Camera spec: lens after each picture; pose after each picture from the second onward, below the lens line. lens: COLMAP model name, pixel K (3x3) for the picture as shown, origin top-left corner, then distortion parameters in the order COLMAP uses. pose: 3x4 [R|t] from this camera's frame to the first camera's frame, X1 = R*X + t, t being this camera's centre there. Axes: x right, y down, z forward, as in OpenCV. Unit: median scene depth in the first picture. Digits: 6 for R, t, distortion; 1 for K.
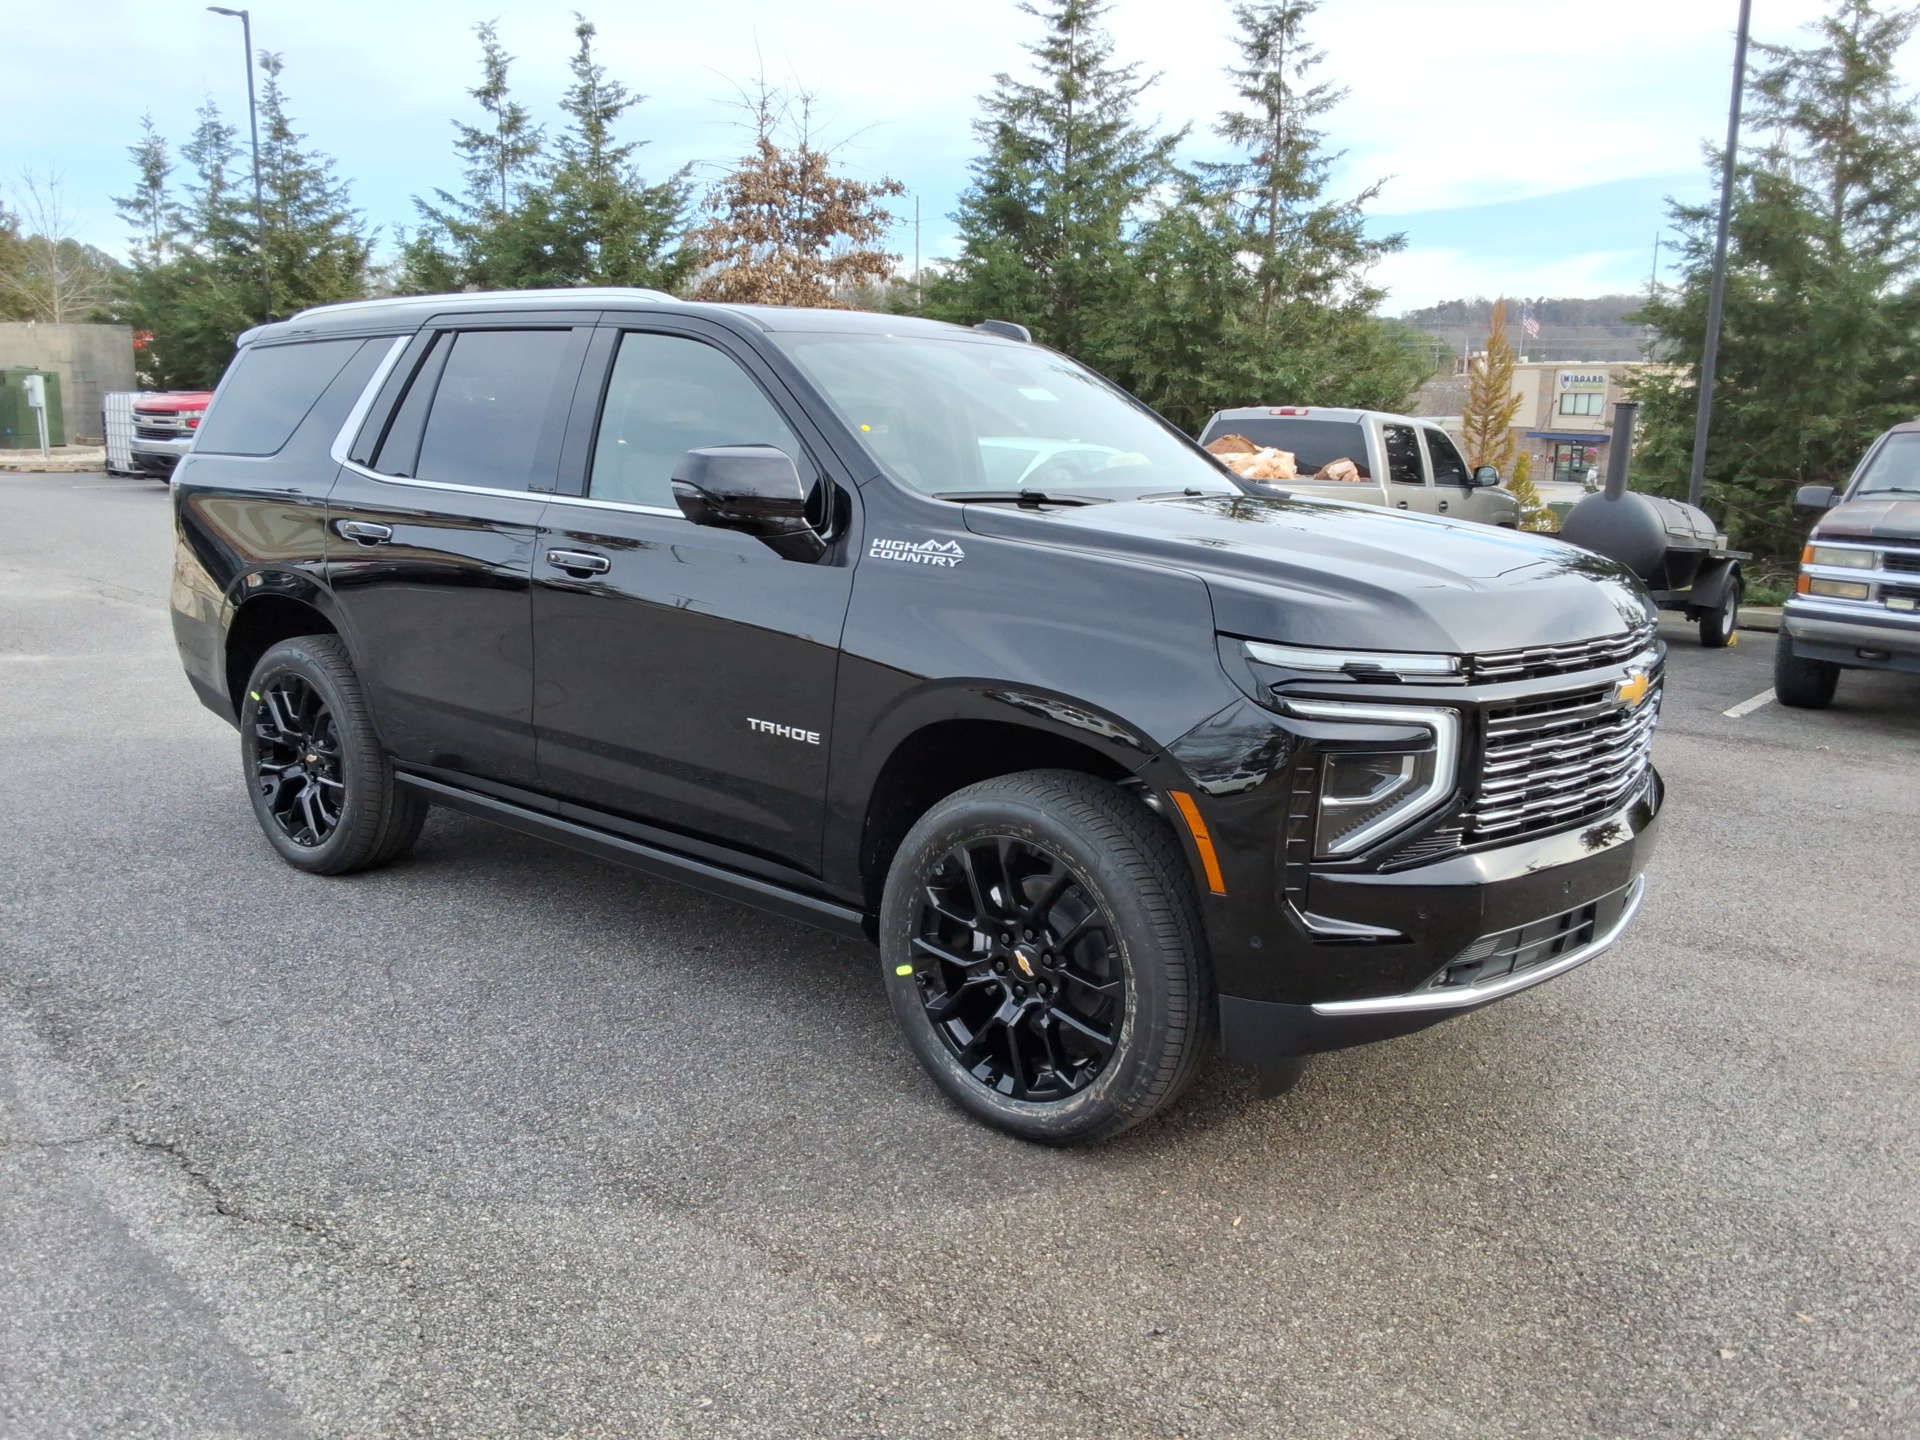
lens RADIAL K [[1545.9, 0, 976.4], [0, 1545.9, 704.2], [0, 0, 1]] dist [0.096166, -0.147507]
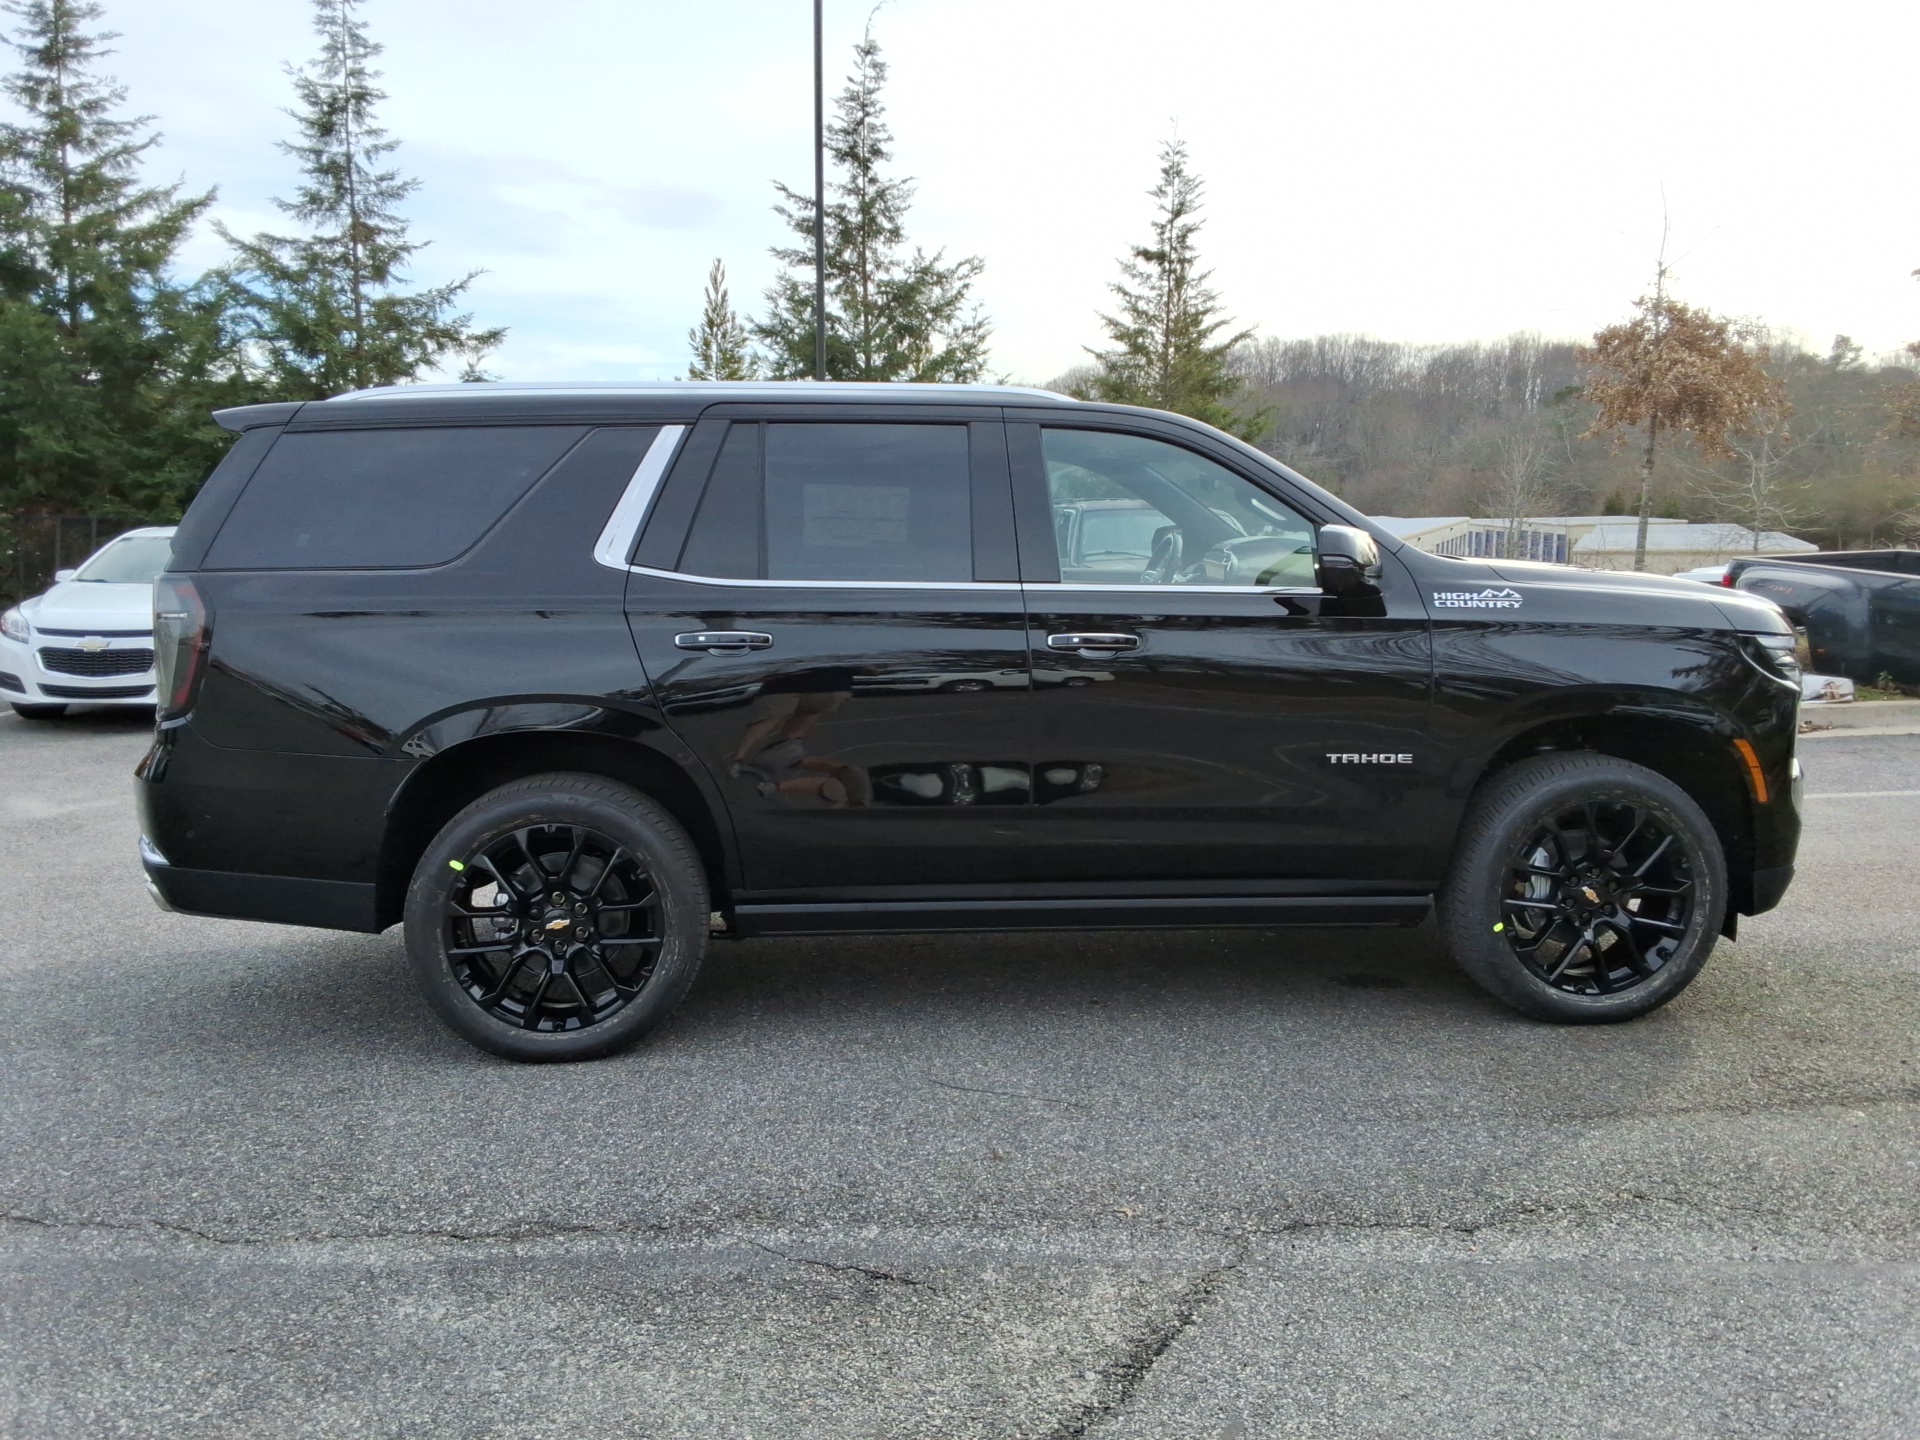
lens RADIAL K [[1545.9, 0, 976.4], [0, 1545.9, 704.2], [0, 0, 1]] dist [0.096166, -0.147507]
pose [[0.704022, -0.104893, 0.702389, -0.250626], [0.143600, 0.989628, 0.003854, -0.015440], [-0.695508, 0.098149, 0.711783, 0.075134]]
